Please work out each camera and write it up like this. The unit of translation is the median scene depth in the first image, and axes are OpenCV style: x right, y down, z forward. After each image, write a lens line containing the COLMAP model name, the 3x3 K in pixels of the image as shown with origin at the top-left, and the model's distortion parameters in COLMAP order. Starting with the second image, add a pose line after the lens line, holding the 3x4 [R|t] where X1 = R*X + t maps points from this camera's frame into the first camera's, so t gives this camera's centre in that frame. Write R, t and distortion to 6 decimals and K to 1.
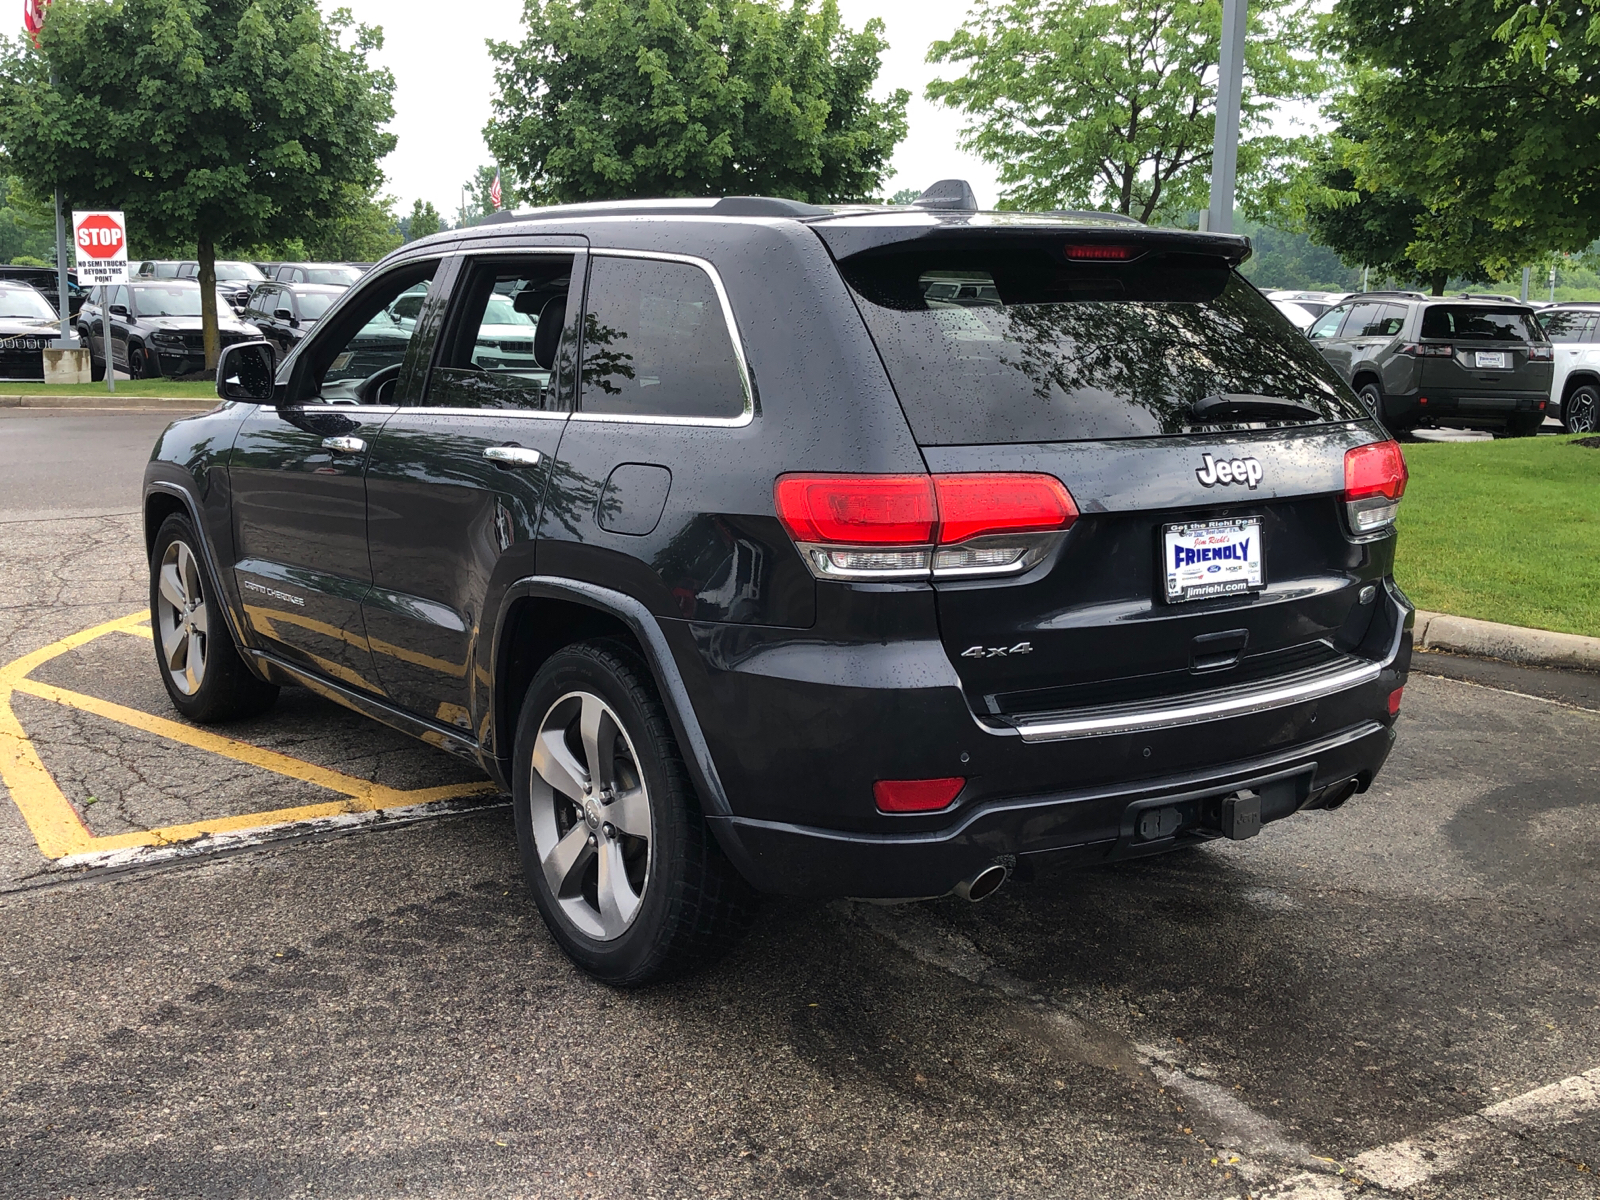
lens RADIAL K [[1740.5, 0, 797.4], [0, 1740.5, 563.8], [0, 0, 1]] dist [0.137838, -0.433031]
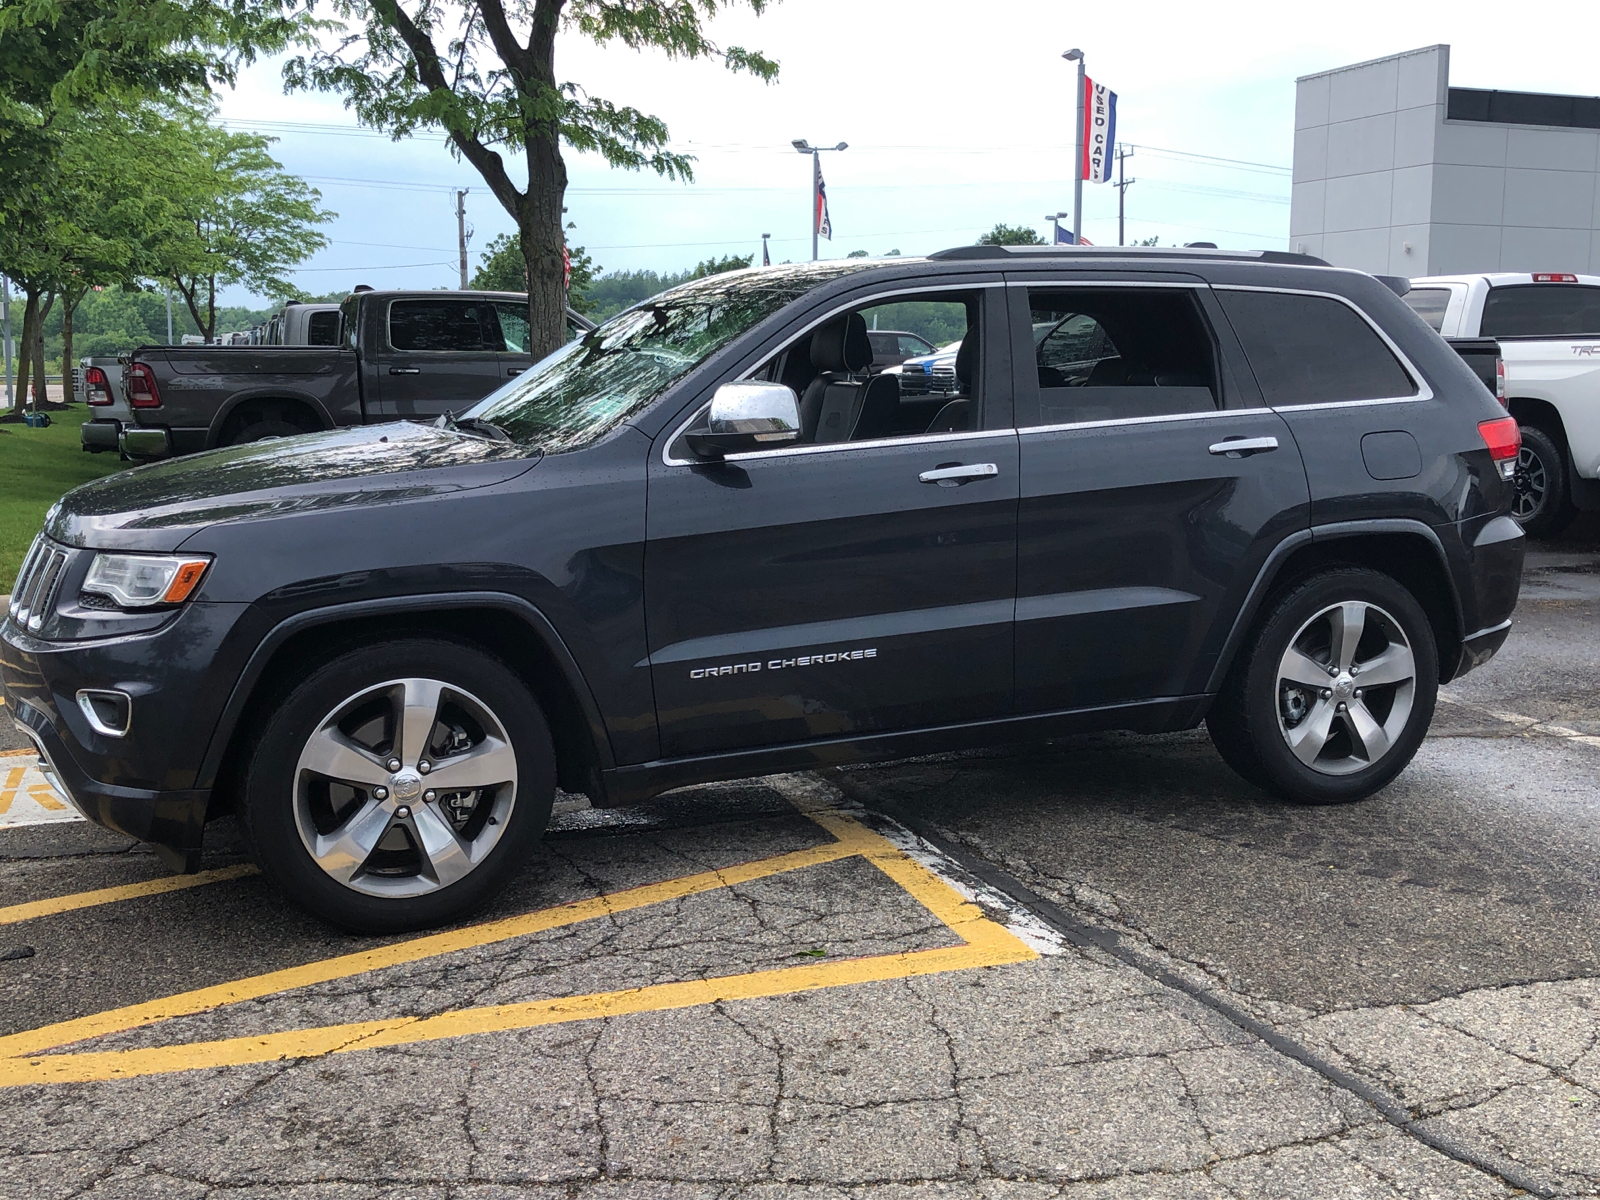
lens RADIAL K [[1740.5, 0, 797.4], [0, 1740.5, 563.8], [0, 0, 1]] dist [0.137838, -0.433031]
pose [[0.207670, -0.135981, 0.968701, -1.637670], [0.150378, 0.982957, 0.105744, -0.178266], [-0.966571, 0.123712, 0.224579, 1.146350]]
